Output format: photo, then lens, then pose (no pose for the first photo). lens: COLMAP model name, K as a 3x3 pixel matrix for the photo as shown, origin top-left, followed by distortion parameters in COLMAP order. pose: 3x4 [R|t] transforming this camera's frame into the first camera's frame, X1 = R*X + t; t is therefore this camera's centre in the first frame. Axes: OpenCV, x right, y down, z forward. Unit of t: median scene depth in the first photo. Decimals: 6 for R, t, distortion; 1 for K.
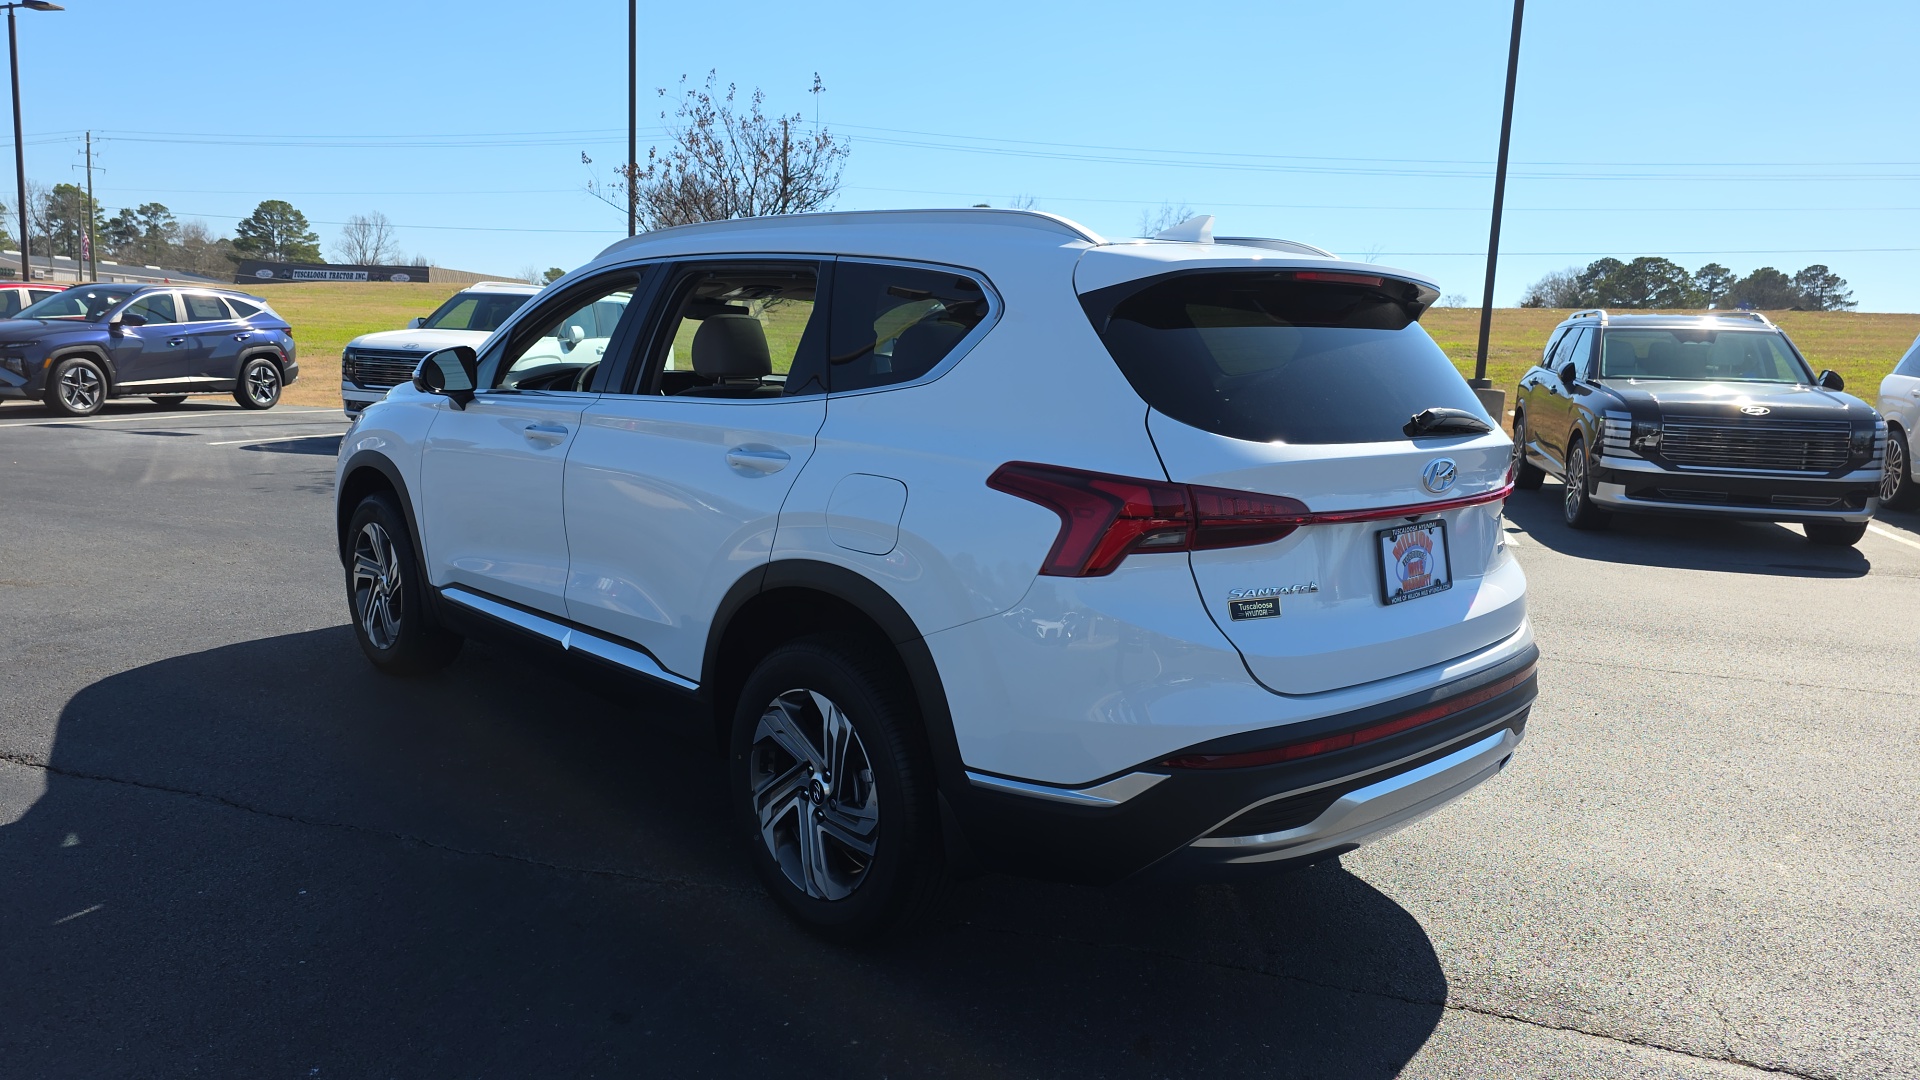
lens RADIAL K [[1298.9, 0, 889.7], [0, 1298.9, 537.5], [0, 0, 1]] dist [0.056423, -0.059170]
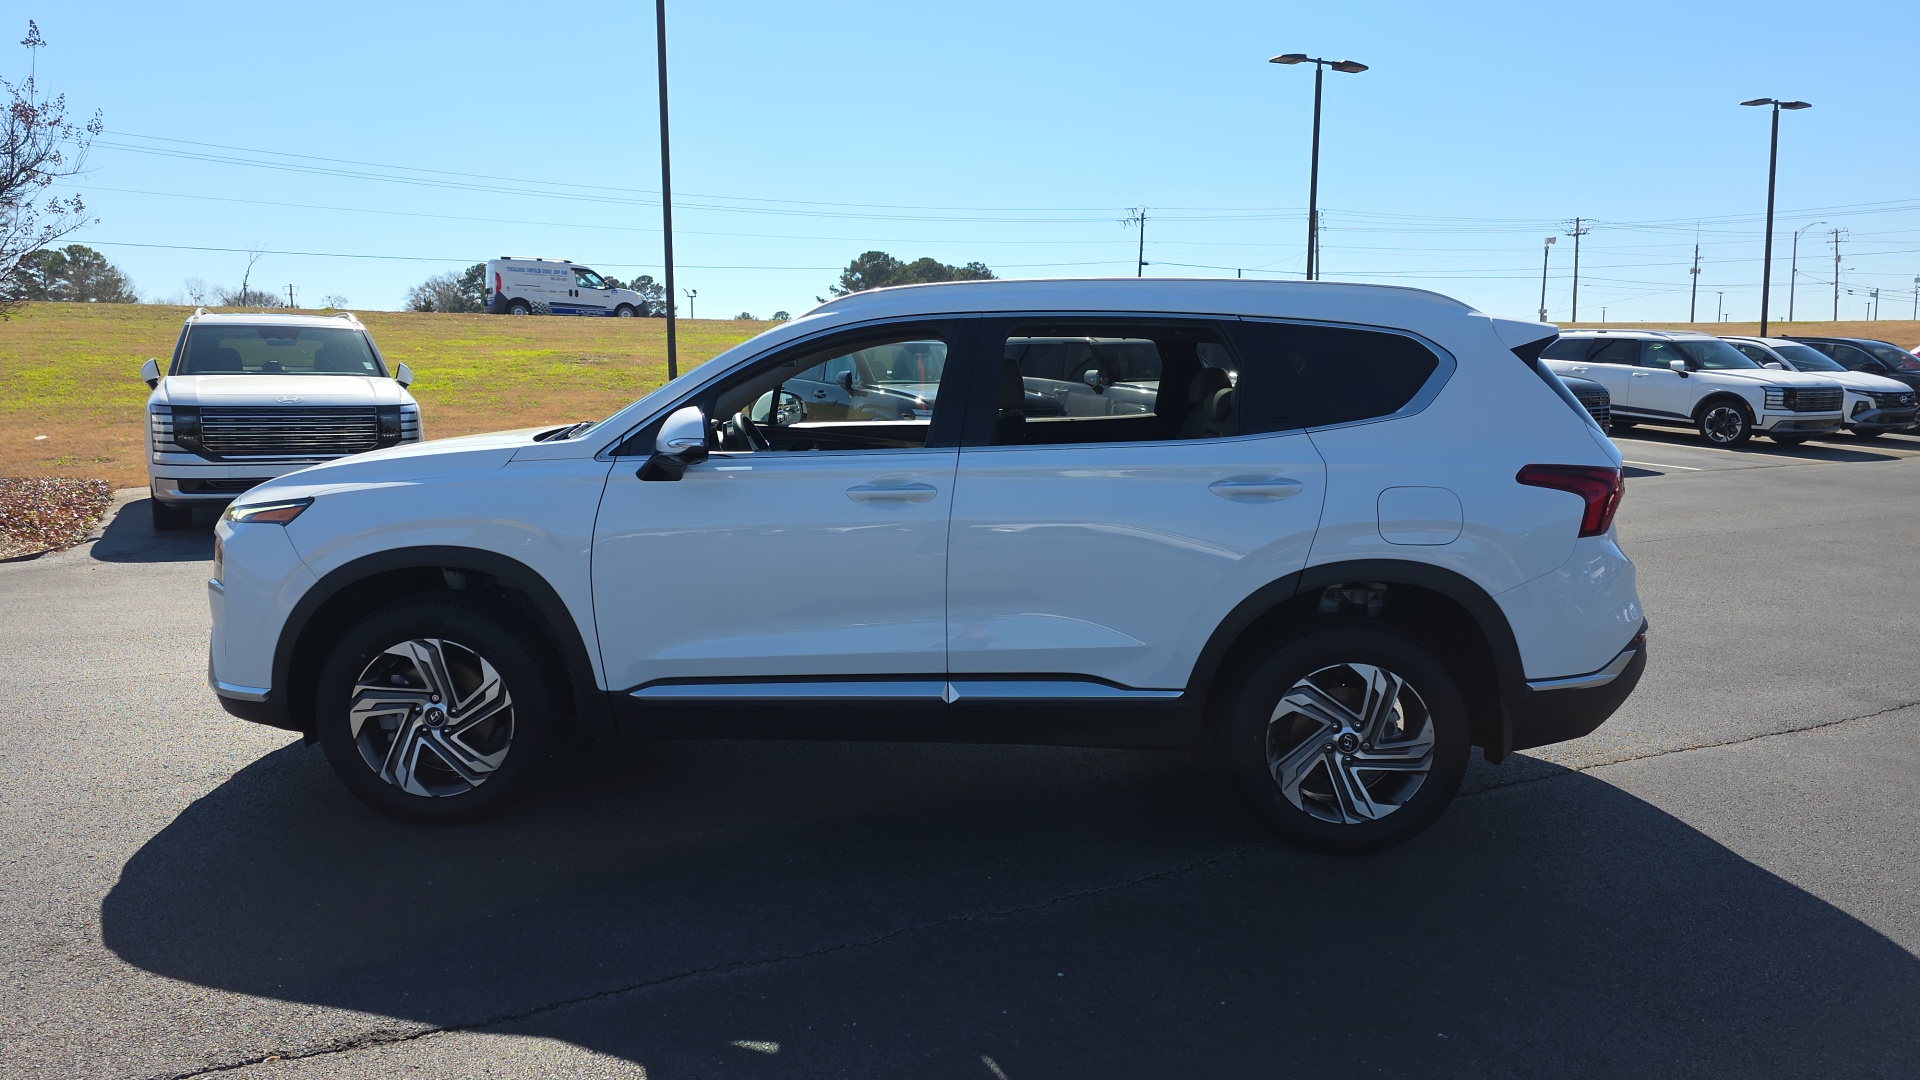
lens RADIAL K [[1298.9, 0, 939.5], [0, 1298.9, 550.9], [0, 0, 1]] dist [0.056423, -0.059170]
pose [[0.684003, -0.131307, 0.717565, -1.189675], [0.125029, 0.990213, 0.062017, -0.115396], [-0.718685, 0.047297, 0.693725, 0.384193]]
